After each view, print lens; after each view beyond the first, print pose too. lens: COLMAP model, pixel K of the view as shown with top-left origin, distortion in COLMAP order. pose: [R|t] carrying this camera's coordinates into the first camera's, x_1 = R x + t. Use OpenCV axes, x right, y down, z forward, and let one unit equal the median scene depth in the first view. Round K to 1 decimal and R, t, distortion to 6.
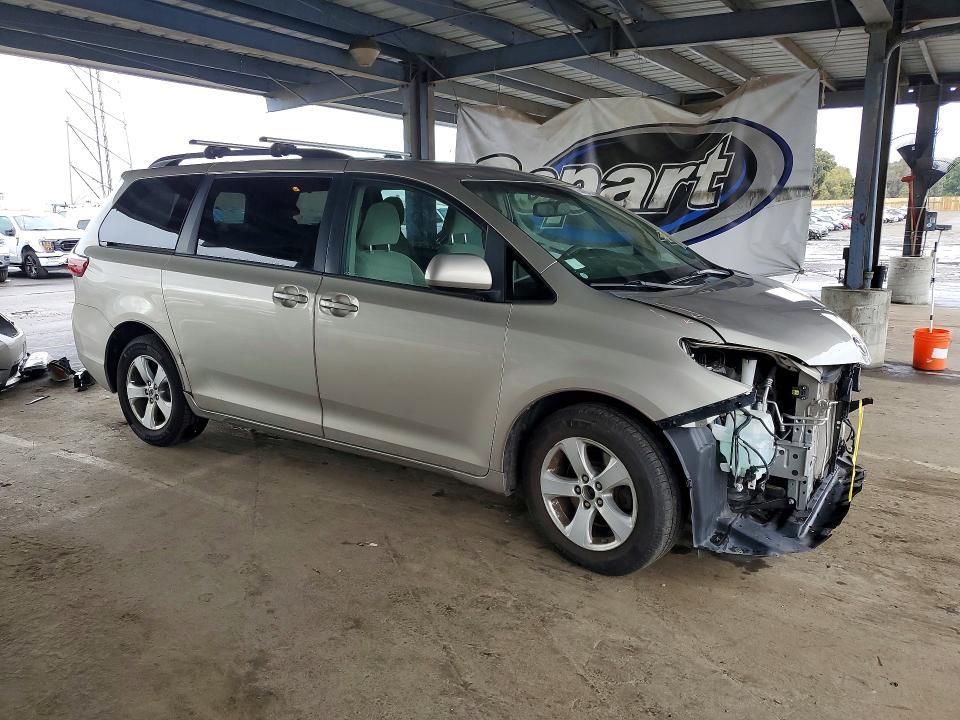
lens RADIAL K [[752.0, 0, 484.3], [0, 752.0, 360.3], [0, 0, 1]] dist [-0.016411, 0.000094]
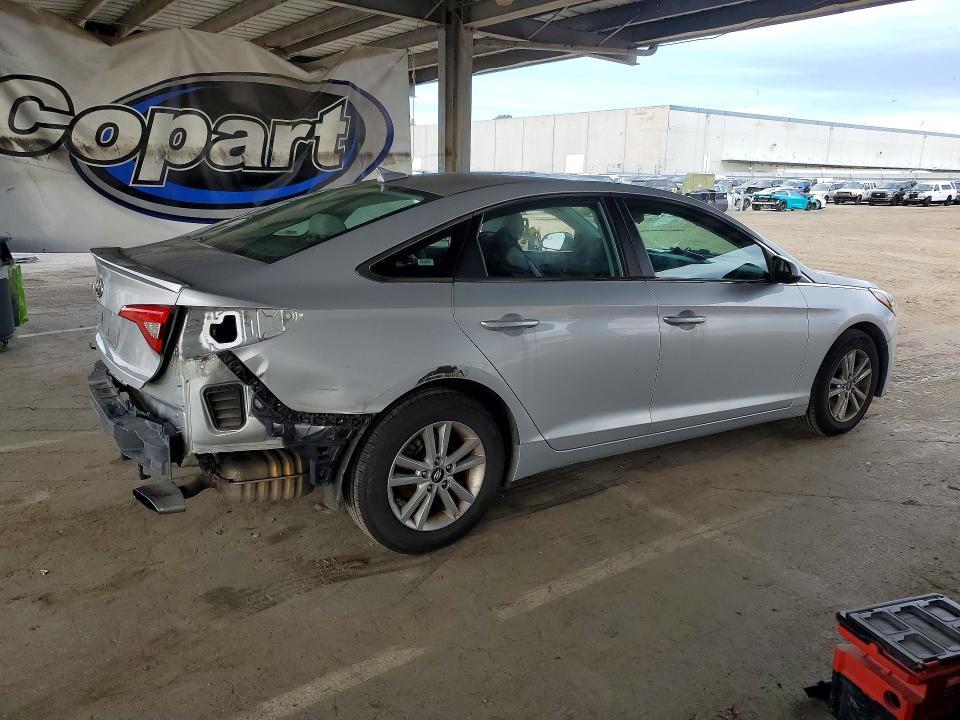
lens RADIAL K [[752.0, 0, 484.3], [0, 752.0, 360.3], [0, 0, 1]] dist [-0.016411, 0.000094]
pose [[0.342928, -0.204640, 0.916800, -0.593836], [0.145170, 0.975802, 0.163510, -0.086399], [-0.928077, 0.077019, 0.364338, 0.455639]]
